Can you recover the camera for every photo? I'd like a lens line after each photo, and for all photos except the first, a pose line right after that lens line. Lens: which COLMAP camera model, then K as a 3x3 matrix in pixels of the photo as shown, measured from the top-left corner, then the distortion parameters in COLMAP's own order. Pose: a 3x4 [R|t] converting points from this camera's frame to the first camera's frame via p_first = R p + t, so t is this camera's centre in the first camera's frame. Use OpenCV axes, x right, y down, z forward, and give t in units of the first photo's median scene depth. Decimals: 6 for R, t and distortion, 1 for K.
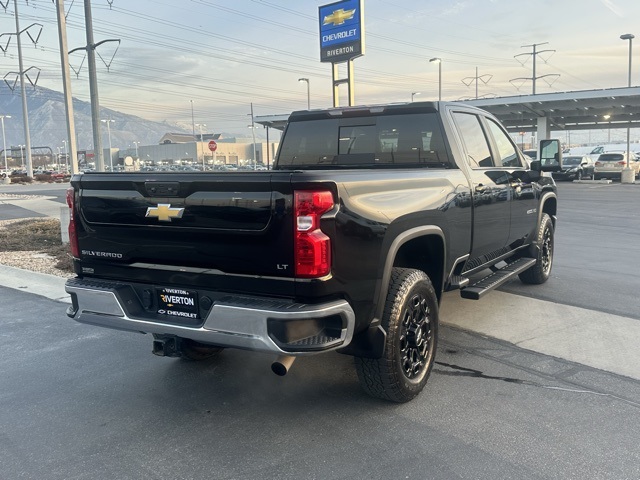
lens RADIAL K [[641.5, 0, 320.0], [0, 641.5, 240.0], [0, 0, 1]] dist [0.179570, -0.338926]
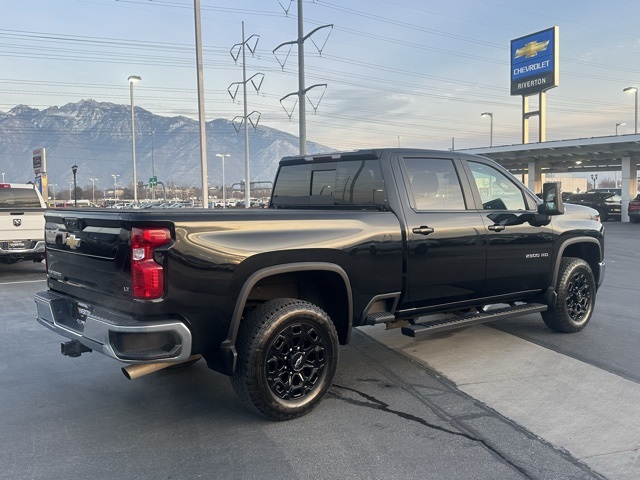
lens RADIAL K [[641.5, 0, 320.0], [0, 641.5, 240.0], [0, 0, 1]] dist [0.179570, -0.338926]
pose [[0.943833, 0.036348, -0.328417, 0.416079], [-0.052977, 0.997719, -0.041828, -0.011614], [0.326147, 0.056877, 0.943606, -0.031928]]
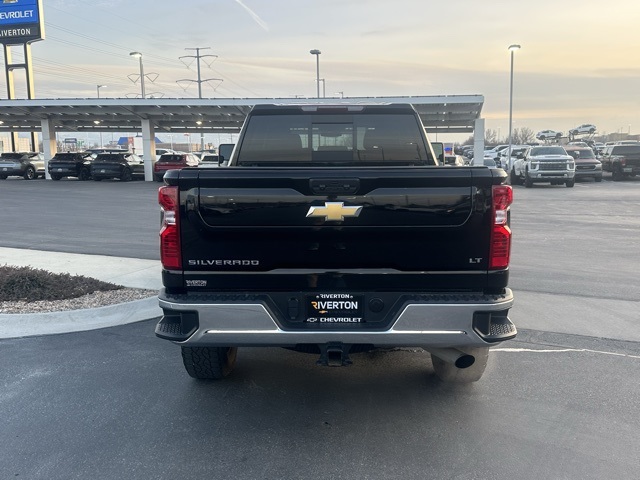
lens RADIAL K [[641.5, 0, 320.0], [0, 641.5, 240.0], [0, 0, 1]] dist [0.179570, -0.338926]
pose [[0.862341, -0.050312, 0.503821, -0.495633], [0.049330, 0.998665, 0.015294, -0.011651], [-0.503918, 0.011665, 0.863673, 0.148652]]
